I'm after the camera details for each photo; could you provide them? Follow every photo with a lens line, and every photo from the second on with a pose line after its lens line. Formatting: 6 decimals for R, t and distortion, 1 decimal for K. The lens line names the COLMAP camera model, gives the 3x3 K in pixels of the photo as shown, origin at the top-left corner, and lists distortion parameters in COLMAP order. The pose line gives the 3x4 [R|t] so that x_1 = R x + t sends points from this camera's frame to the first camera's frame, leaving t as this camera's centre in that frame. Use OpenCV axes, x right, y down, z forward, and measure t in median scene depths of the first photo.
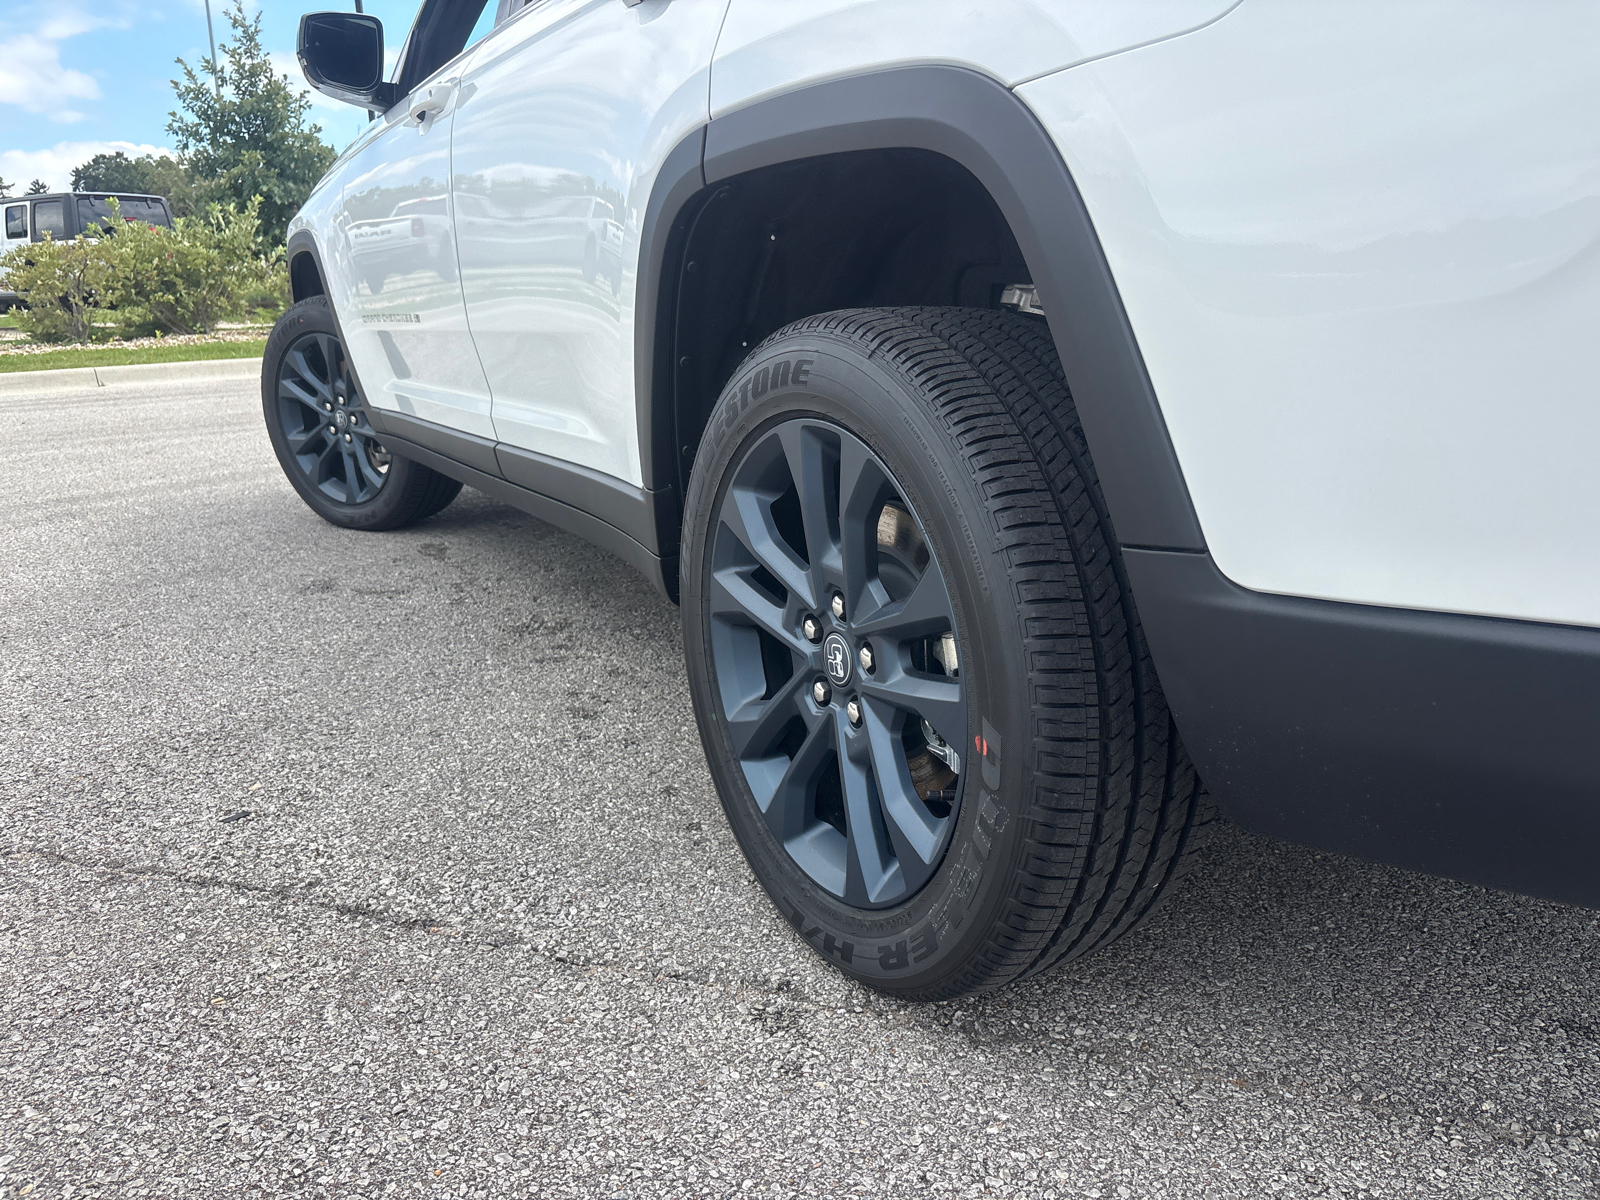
lens RADIAL K [[1220.9, 0, 768.5], [0, 1220.9, 615.8], [0, 0, 1]] dist [0.029185, -0.023950]
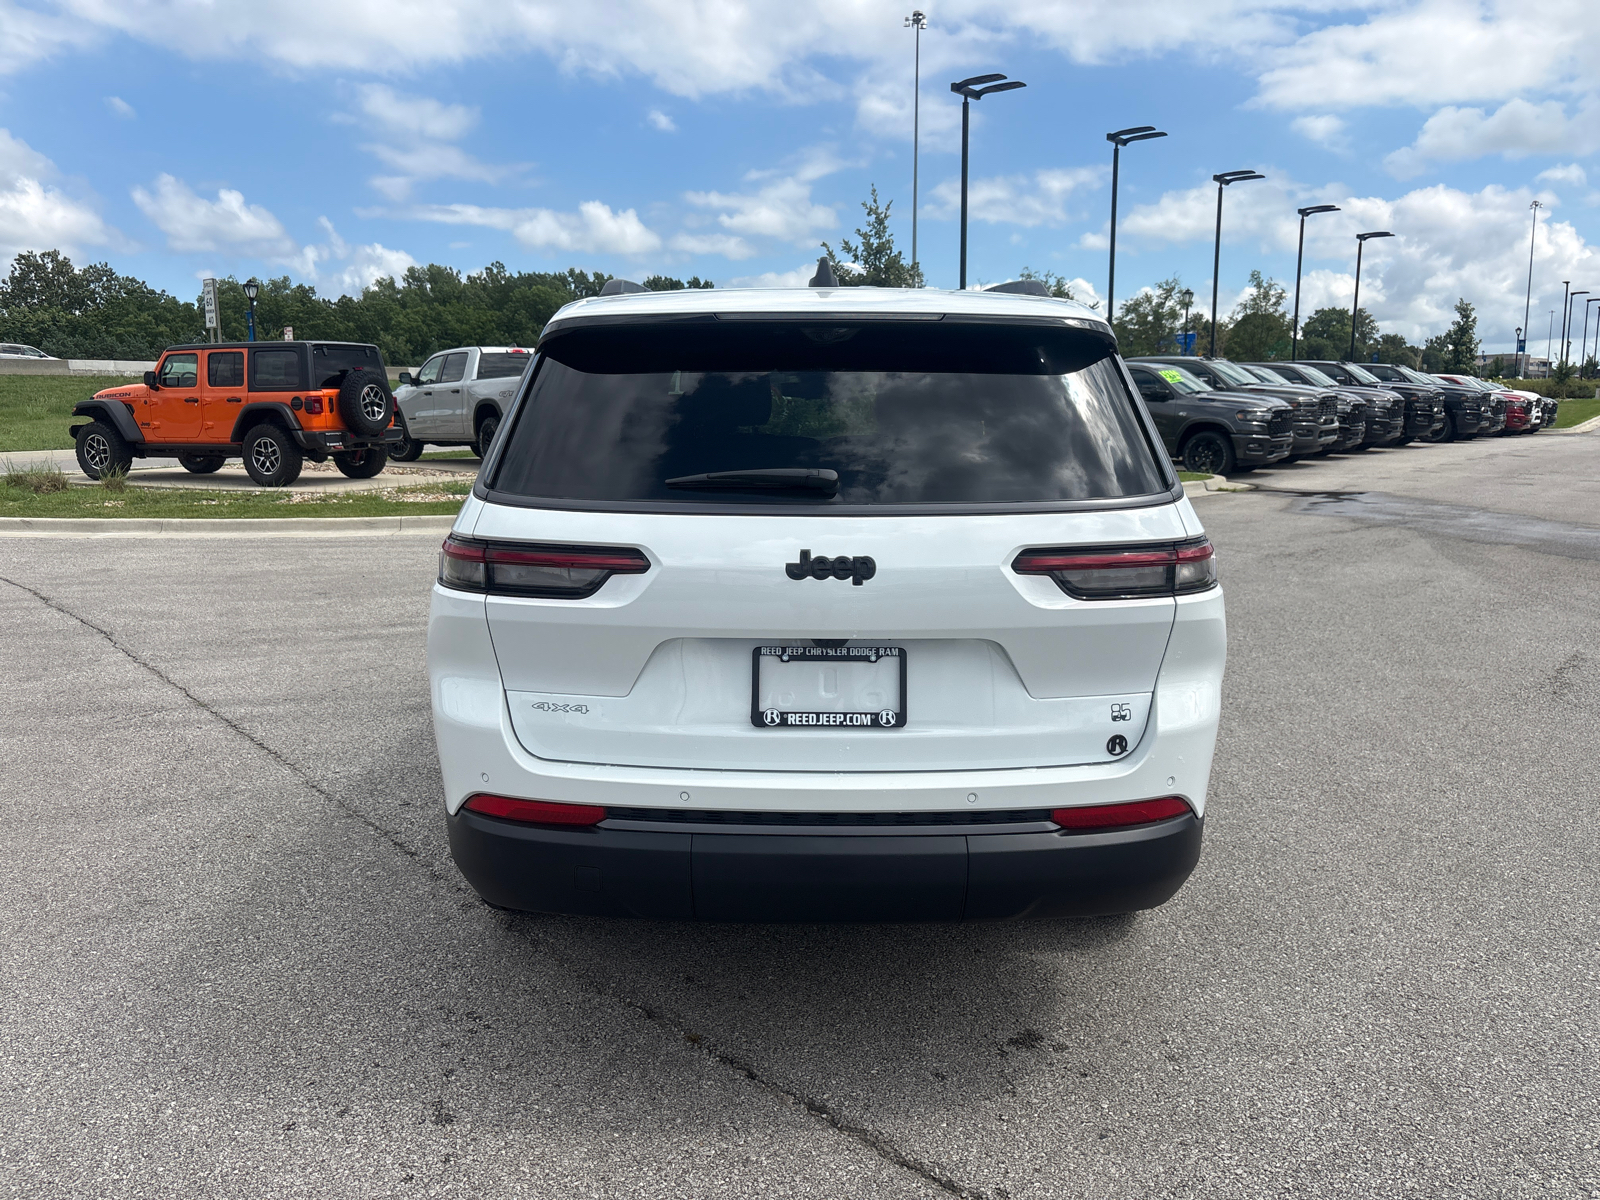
lens RADIAL K [[1220.9, 0, 799.6], [0, 1220.9, 634.2], [0, 0, 1]] dist [0.029185, -0.023950]
pose [[0.874569, 0.126820, -0.468023, 1.599479], [-0.155252, 0.987619, -0.022496, -0.278505], [0.459376, 0.092336, 0.883430, -0.968444]]
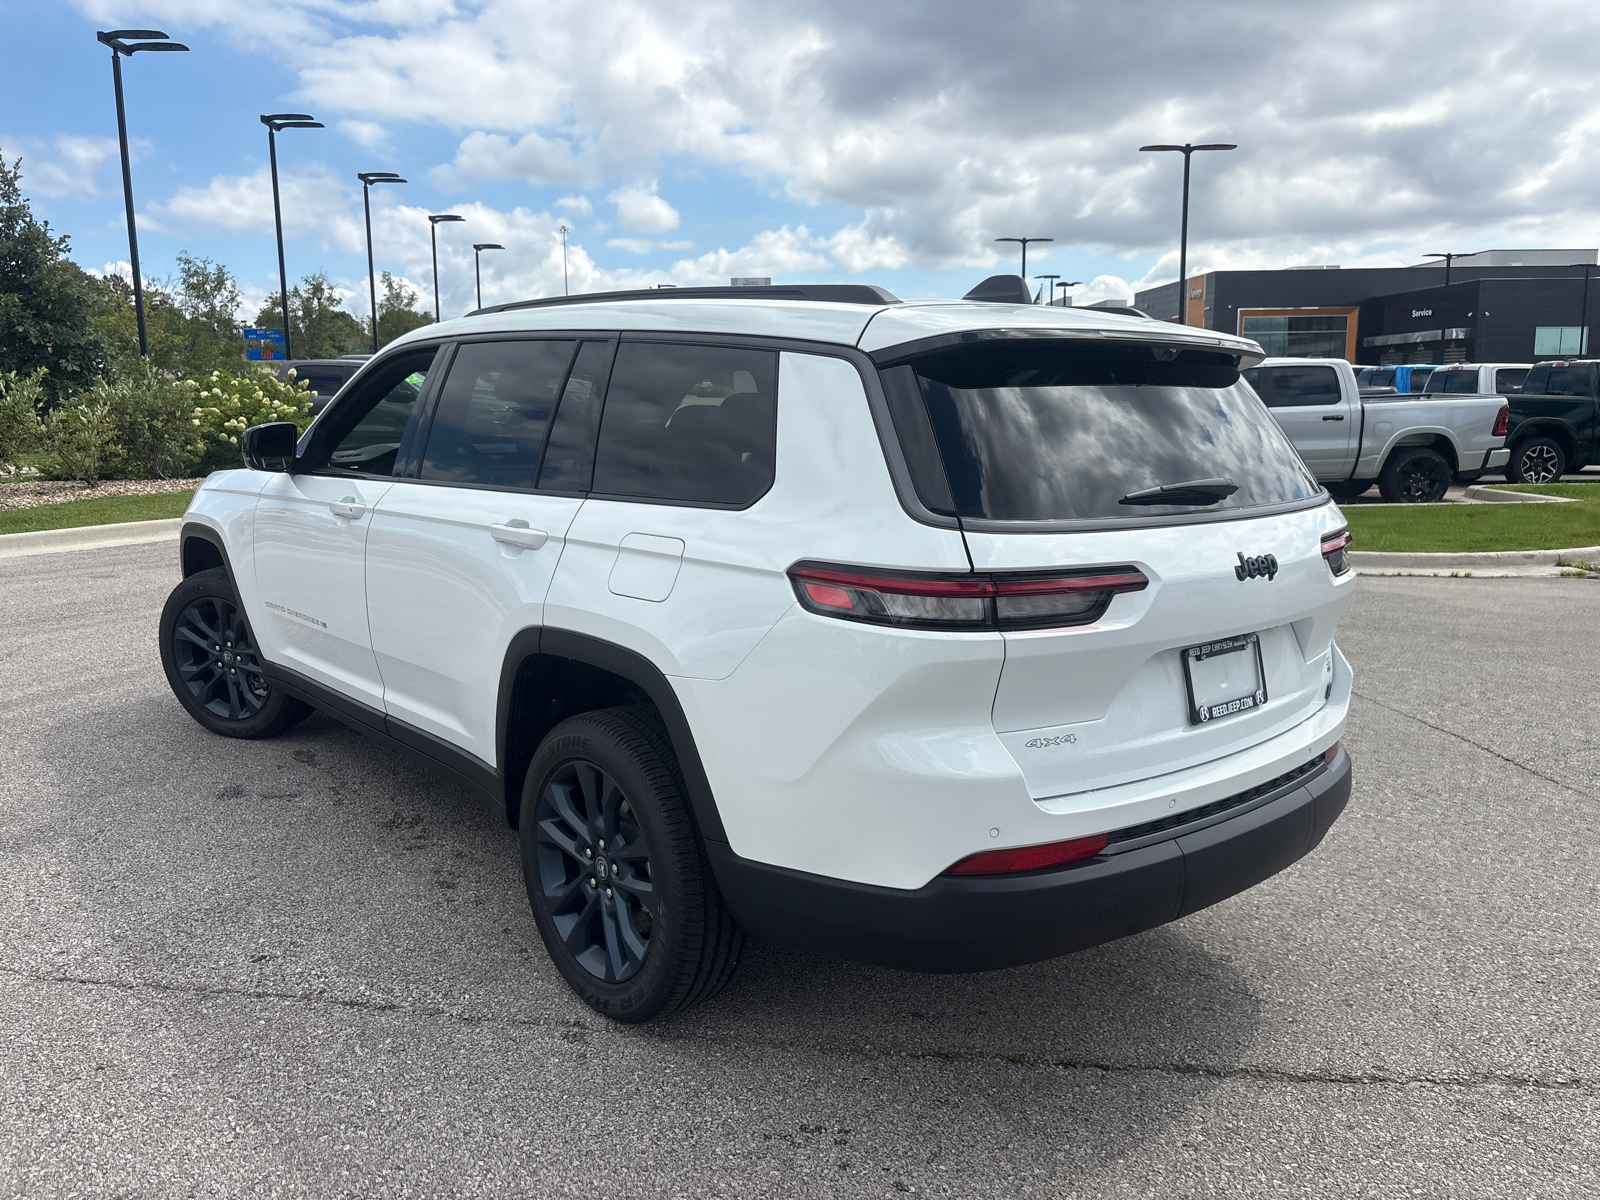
lens RADIAL K [[1220.9, 0, 783.4], [0, 1220.9, 622.3], [0, 0, 1]] dist [0.029185, -0.023950]
pose [[0.978283, 0.001233, 0.207268, -0.071718], [0.015685, 0.996675, -0.079960, -0.201236], [-0.206677, 0.081474, 0.975011, -1.117740]]
